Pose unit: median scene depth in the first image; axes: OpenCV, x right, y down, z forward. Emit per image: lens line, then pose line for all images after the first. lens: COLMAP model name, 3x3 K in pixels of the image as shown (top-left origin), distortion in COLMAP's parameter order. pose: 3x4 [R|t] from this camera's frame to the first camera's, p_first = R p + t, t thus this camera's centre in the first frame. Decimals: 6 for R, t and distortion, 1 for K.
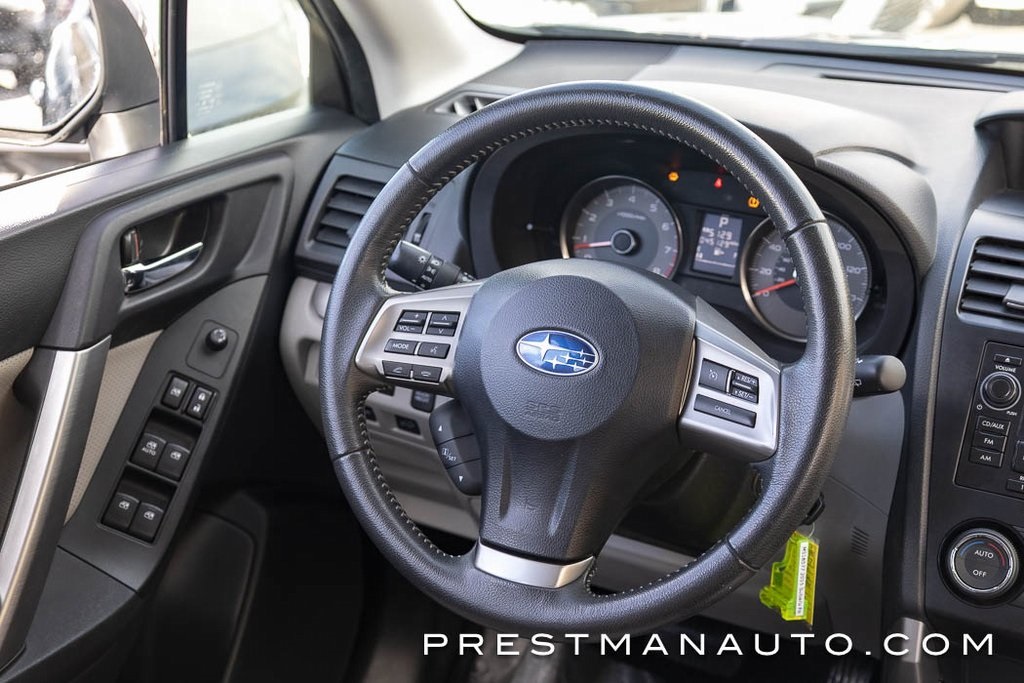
lens RADIAL K [[1510.0, 0, 512.0], [0, 1510.0, 341.5], [0, 0, 1]] dist [0.023073, 0.025529]
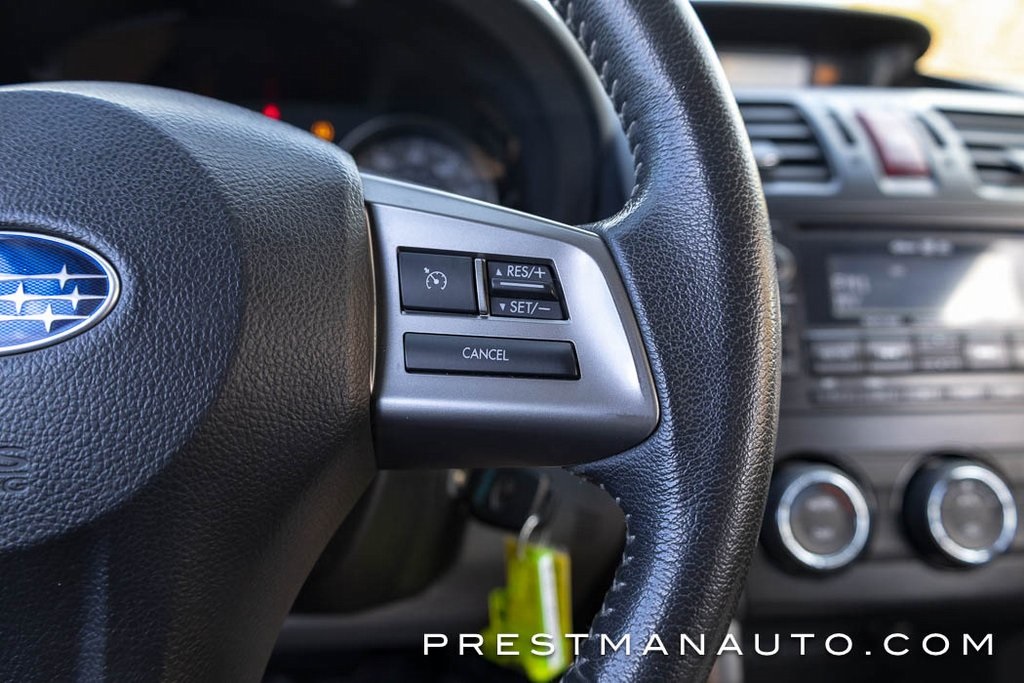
lens RADIAL K [[727.6, 0, 512.0], [0, 727.6, 341.5], [0, 0, 1]] dist [-0.000873, -0.001100]
pose [[0.856741, -0.176745, 0.484517, 0.044361], [0.201337, 0.979521, 0.001303, 0.036762], [-0.474825, 0.096435, 0.874781, 0.702998]]
